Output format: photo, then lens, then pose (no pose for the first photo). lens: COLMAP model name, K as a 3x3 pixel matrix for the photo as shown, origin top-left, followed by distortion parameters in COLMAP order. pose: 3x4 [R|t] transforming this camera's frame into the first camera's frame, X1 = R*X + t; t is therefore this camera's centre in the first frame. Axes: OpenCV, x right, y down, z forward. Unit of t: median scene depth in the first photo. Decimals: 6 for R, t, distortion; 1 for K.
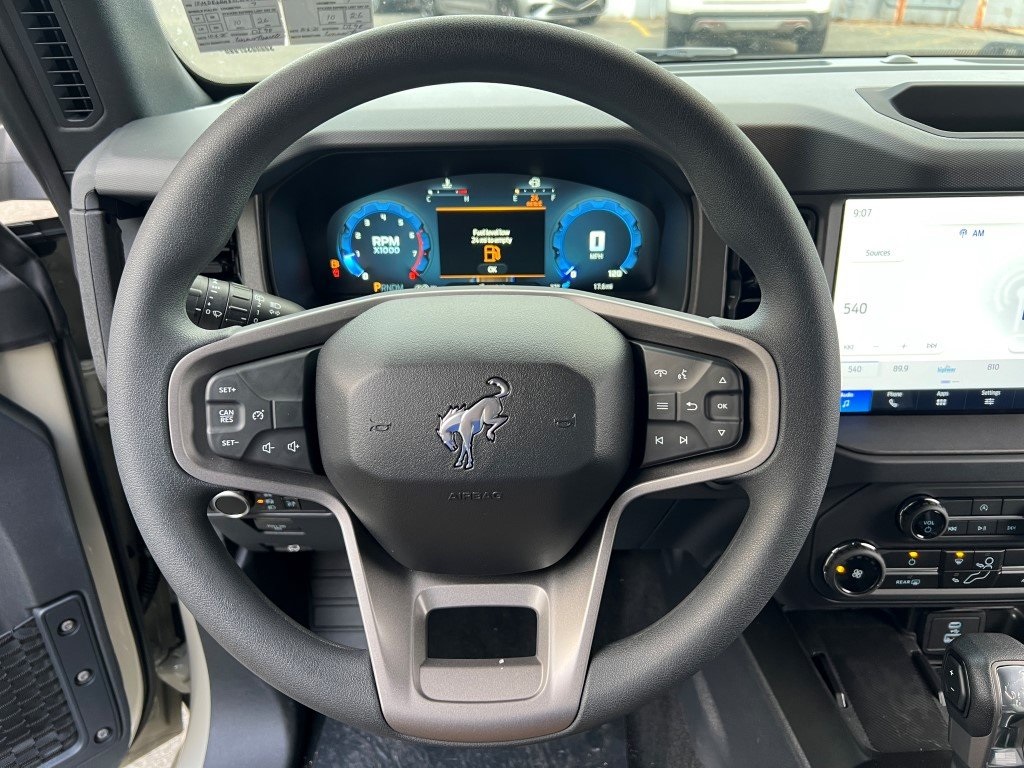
lens RADIAL K [[784.4, 0, 512.0], [0, 784.4, 384.0], [0, 0, 1]] dist [0.036514, -0.001362]
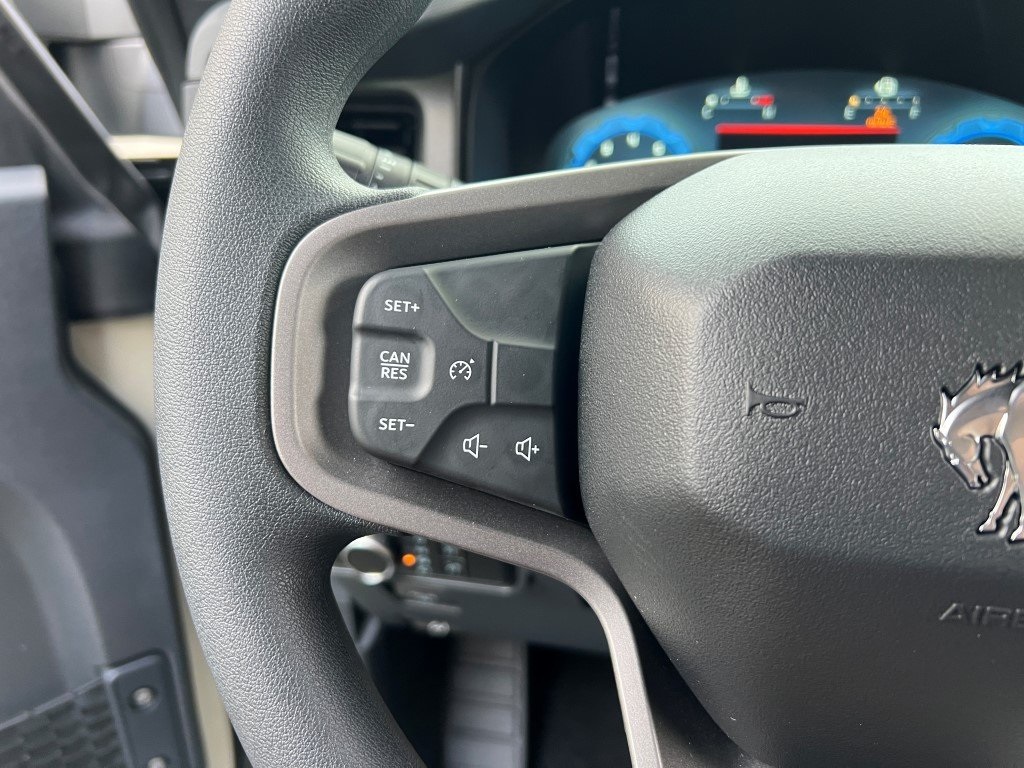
lens RADIAL K [[784.4, 0, 512.0], [0, 784.4, 384.0], [0, 0, 1]] dist [0.036514, -0.001362]
pose [[0.983571, 0.071922, -0.165575, -0.217205], [-0.086450, 0.992853, -0.082270, 0.081060], [0.158475, 0.095233, 0.982760, 0.561709]]
